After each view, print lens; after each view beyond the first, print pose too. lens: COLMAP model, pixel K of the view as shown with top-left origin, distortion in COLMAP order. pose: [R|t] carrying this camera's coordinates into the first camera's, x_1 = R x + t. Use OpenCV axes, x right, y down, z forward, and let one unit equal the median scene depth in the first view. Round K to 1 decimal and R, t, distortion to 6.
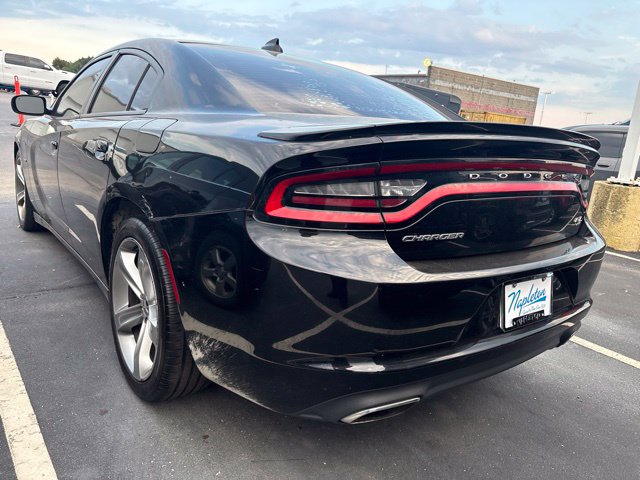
lens RADIAL K [[465.1, 0, 325.3], [0, 465.1, 242.8], [0, 0, 1]] dist [0.006095, -0.006790]
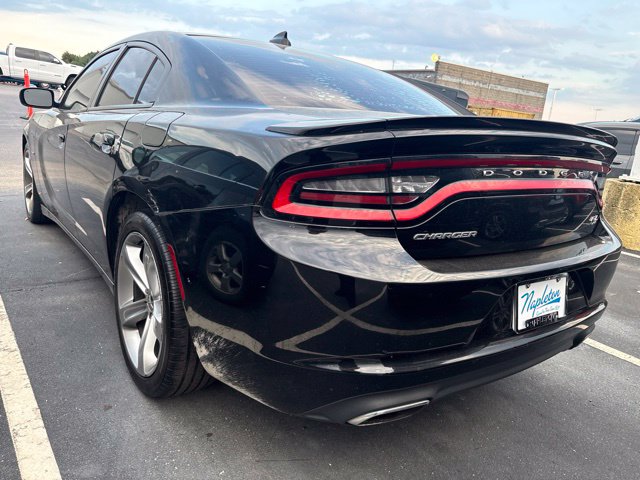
lens RADIAL K [[464.9, 0, 320.0], [0, 464.9, 240.0], [0, 0, 1]] dist [0.004168, -0.003187]
pose [[0.999712, 0.011547, -0.021054, -0.006113], [-0.011454, 0.999924, 0.004544, -0.003143], [0.021105, -0.004302, 0.999768, 0.018501]]
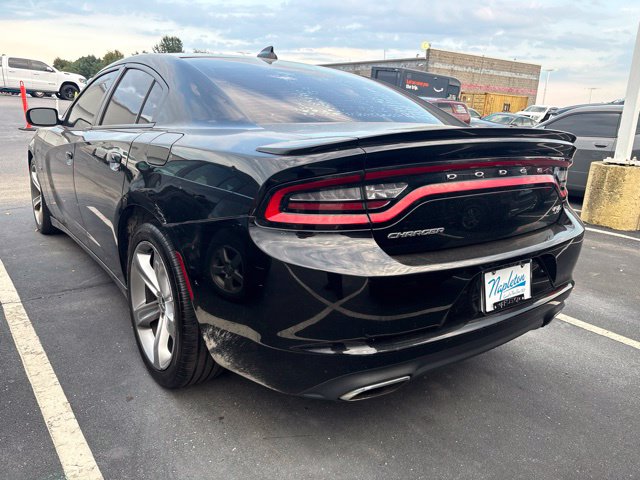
lens RADIAL K [[463.8, 0, 318.1], [0, 463.8, 238.7], [0, 0, 1]] dist [0.009307, -0.004184]
pose [[0.998866, -0.038704, -0.027728, 0.019460], [0.039171, 0.999096, 0.016506, -0.018972], [0.027064, -0.017573, 0.999479, -0.087685]]
